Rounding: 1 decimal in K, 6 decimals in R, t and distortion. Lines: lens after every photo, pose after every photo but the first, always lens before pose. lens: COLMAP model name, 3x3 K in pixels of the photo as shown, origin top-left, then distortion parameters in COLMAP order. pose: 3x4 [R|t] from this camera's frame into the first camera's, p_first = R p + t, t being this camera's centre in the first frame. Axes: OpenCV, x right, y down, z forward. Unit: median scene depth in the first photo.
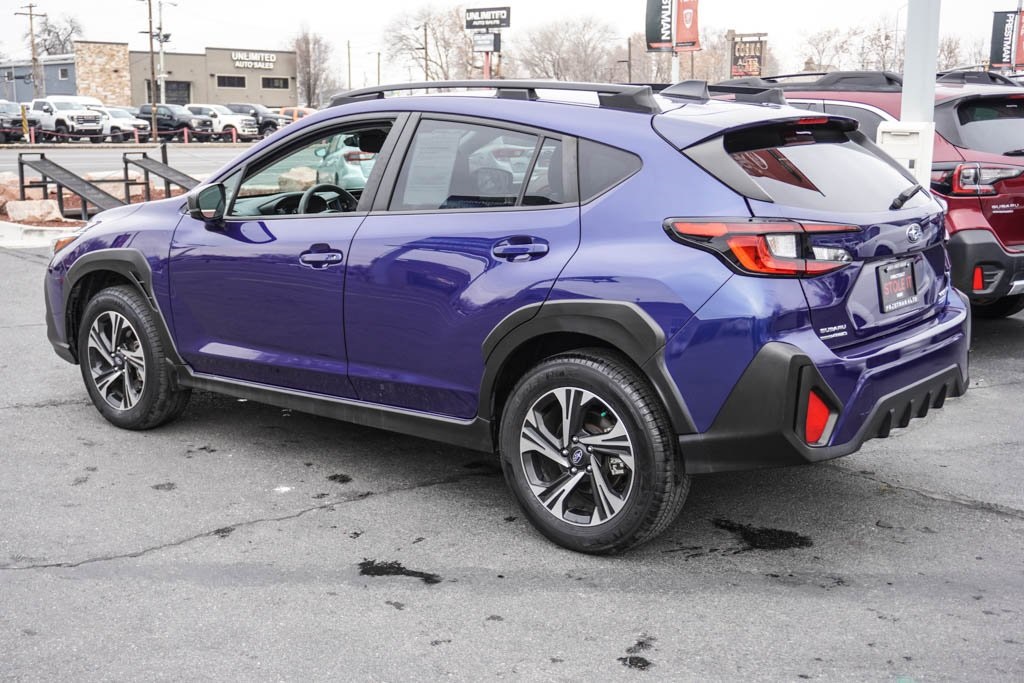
lens RADIAL K [[1208.6, 0, 510.3], [0, 1208.6, 343.3], [0, 0, 1]] dist [-0.023903, 0.000000]
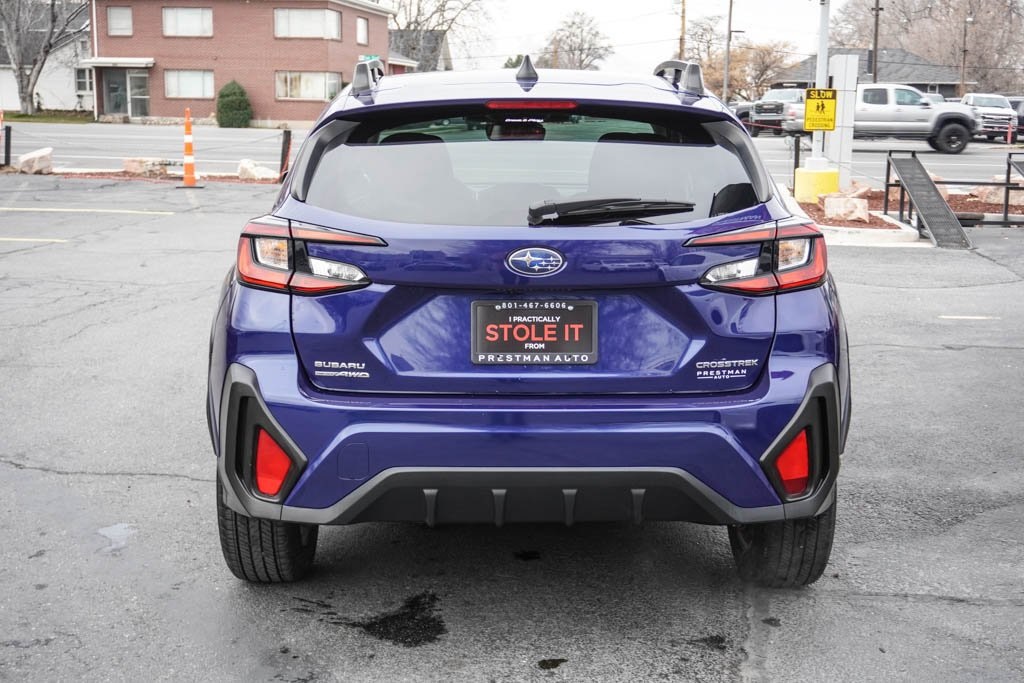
lens RADIAL K [[1321.1, 0, 509.1], [0, 1321.1, 337.9], [0, 0, 1]] dist [-0.028417, 0.000000]
pose [[0.640129, 0.133954, -0.756499, 0.903482], [-0.148161, 0.987722, 0.049527, -0.081024], [0.753845, 0.080380, 0.652117, 0.471467]]
